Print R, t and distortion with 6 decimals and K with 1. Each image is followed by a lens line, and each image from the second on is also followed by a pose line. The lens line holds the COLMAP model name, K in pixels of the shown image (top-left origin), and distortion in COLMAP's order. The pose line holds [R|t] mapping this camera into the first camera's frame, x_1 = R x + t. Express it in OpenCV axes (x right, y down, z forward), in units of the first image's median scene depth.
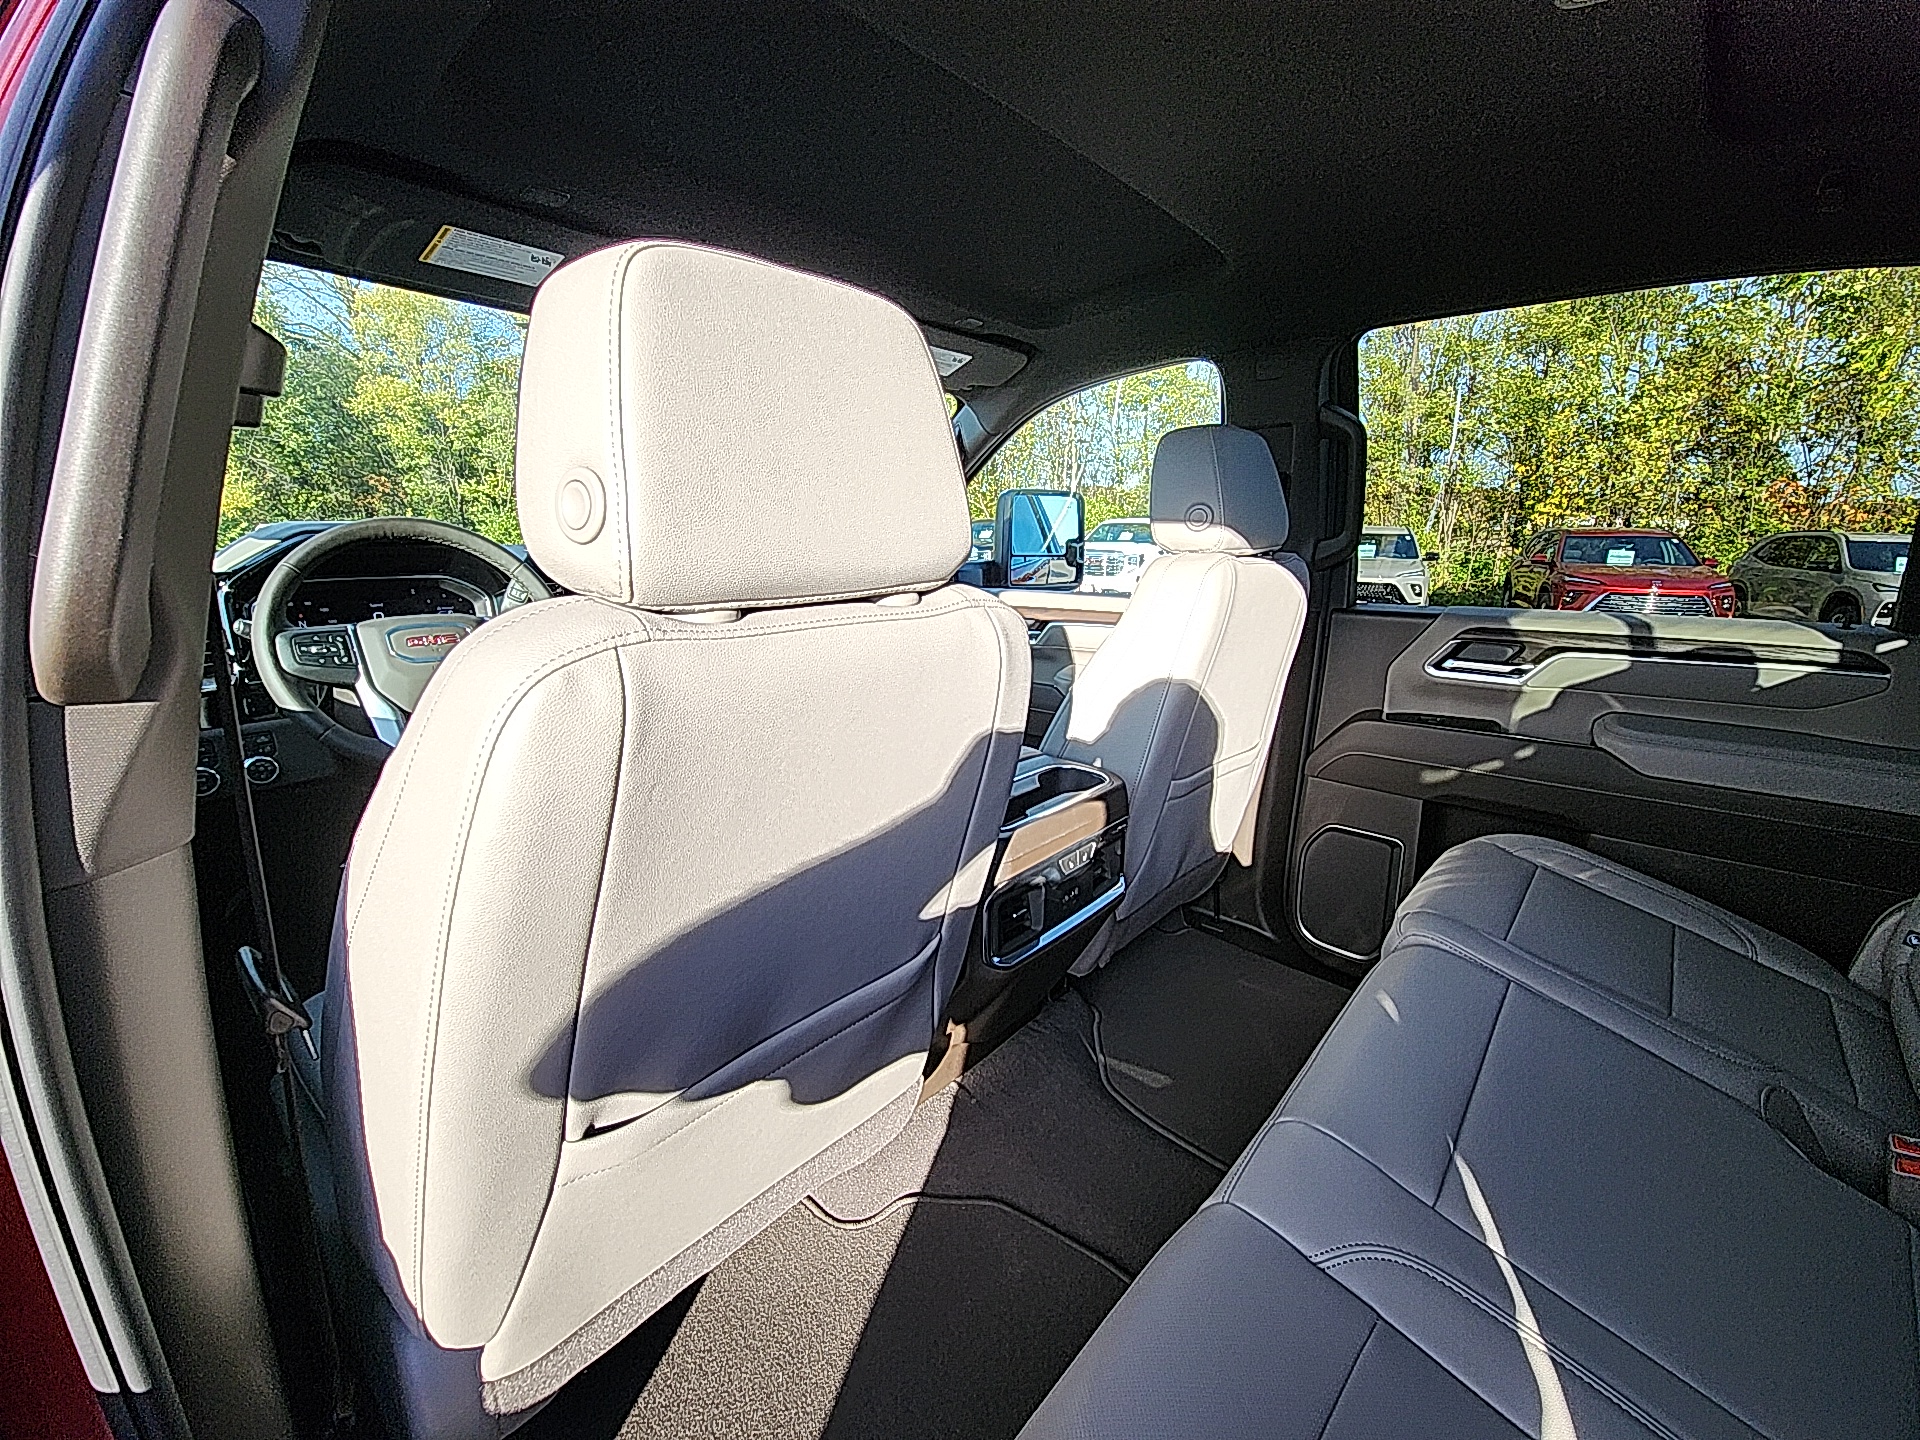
lens RADIAL K [[771.4, 0, 953.9], [0, 771.4, 693.5], [0, 0, 1]] dist [0.005609, -0.005491]
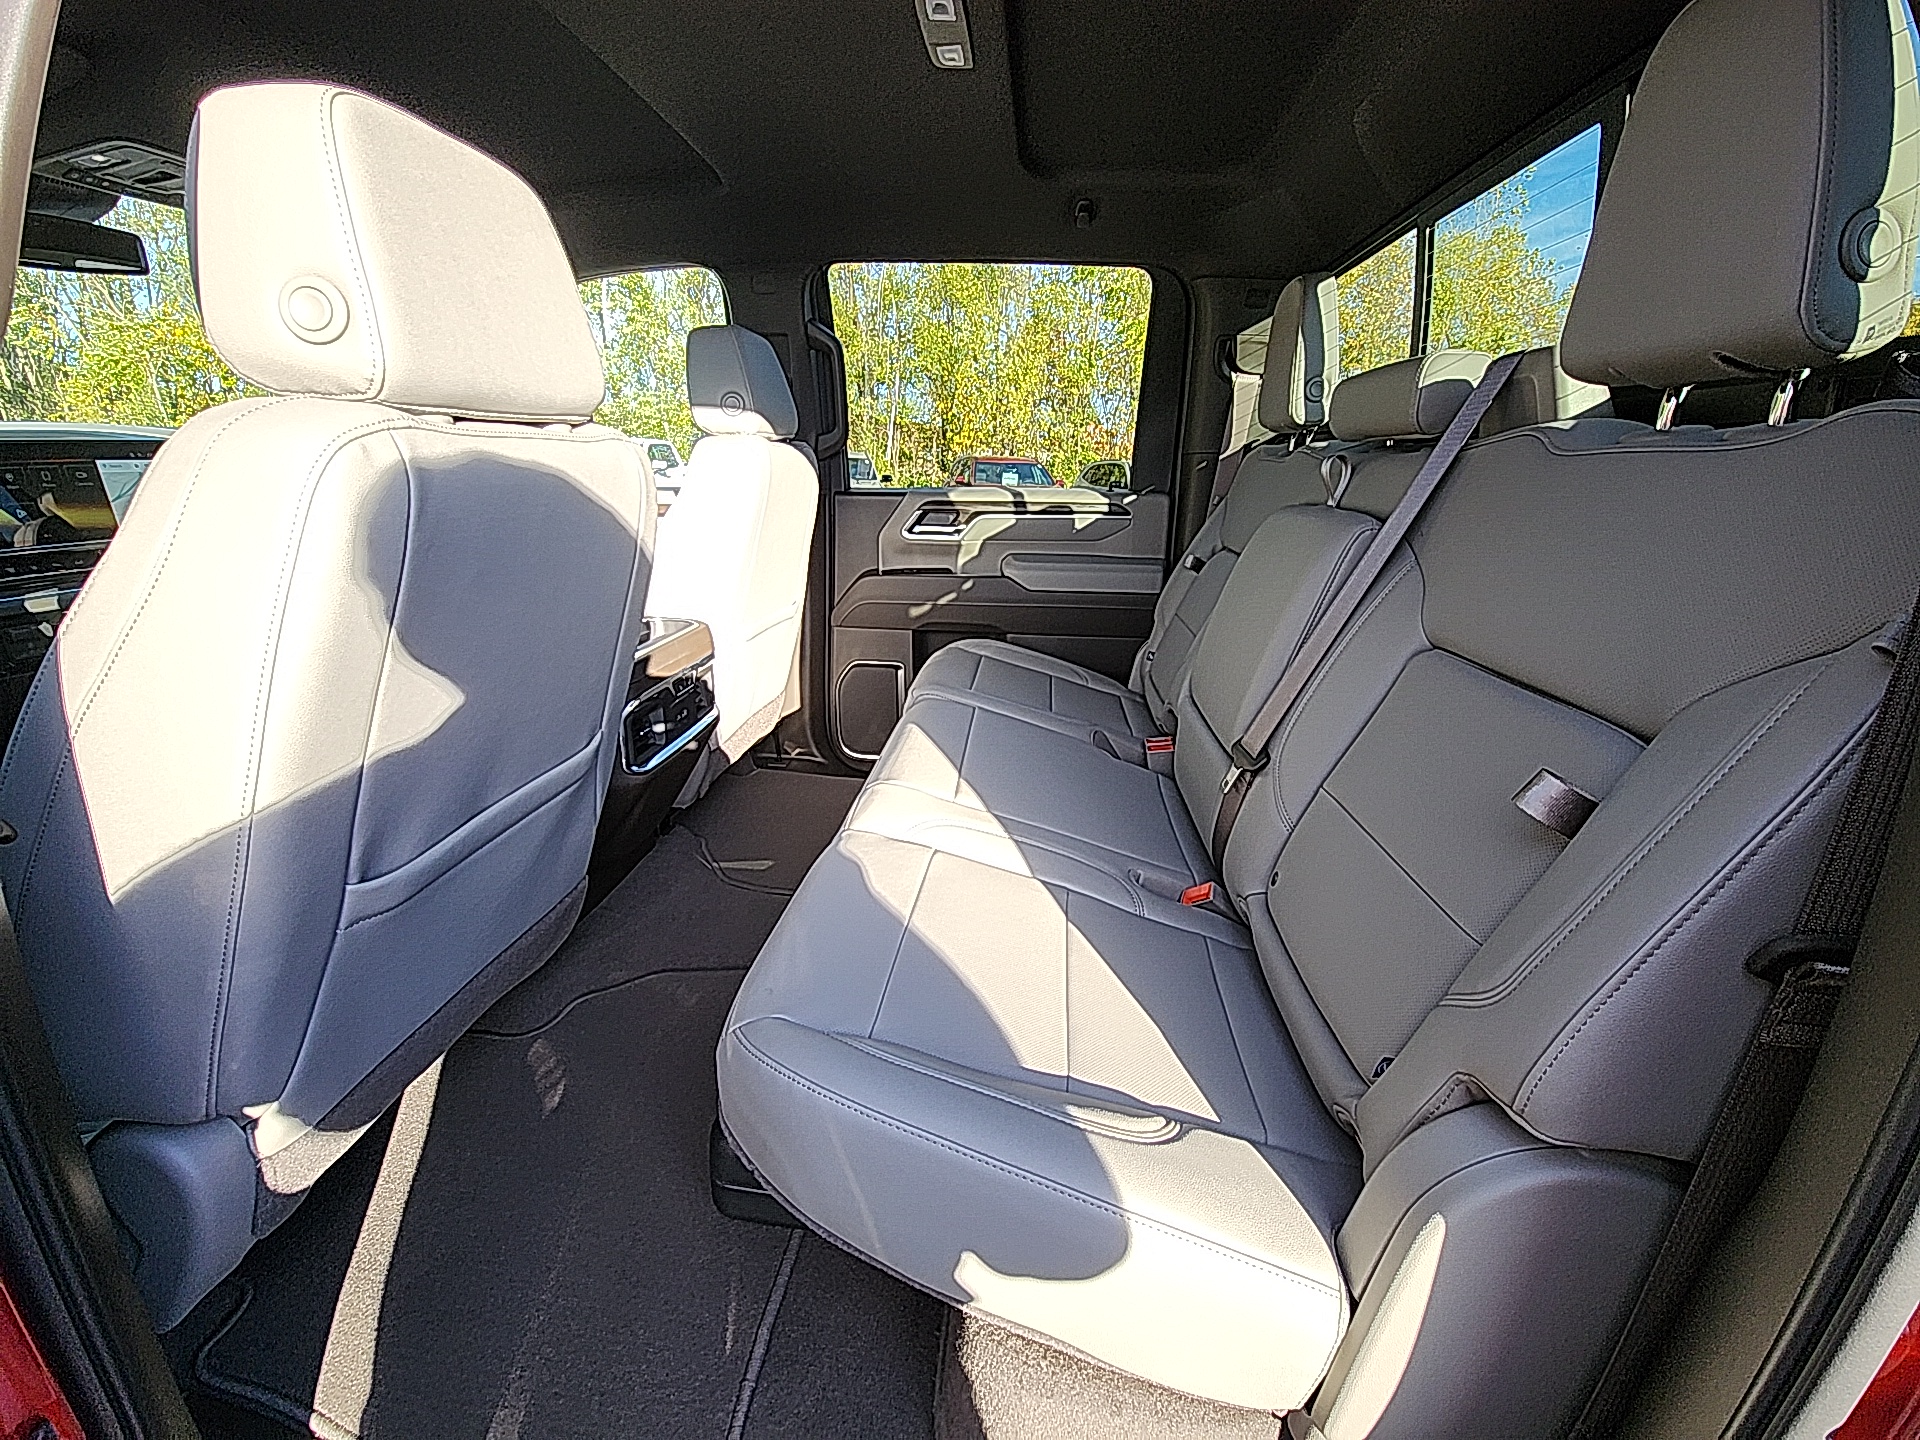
lens RADIAL K [[771.4, 0, 953.9], [0, 771.4, 693.5], [0, 0, 1]] dist [0.005609, -0.005491]
pose [[0.805976, -0.159804, 0.569970, -0.143113], [0.109015, 0.986472, 0.122425, 0.093647], [-0.581823, -0.036536, 0.812494, -0.175244]]
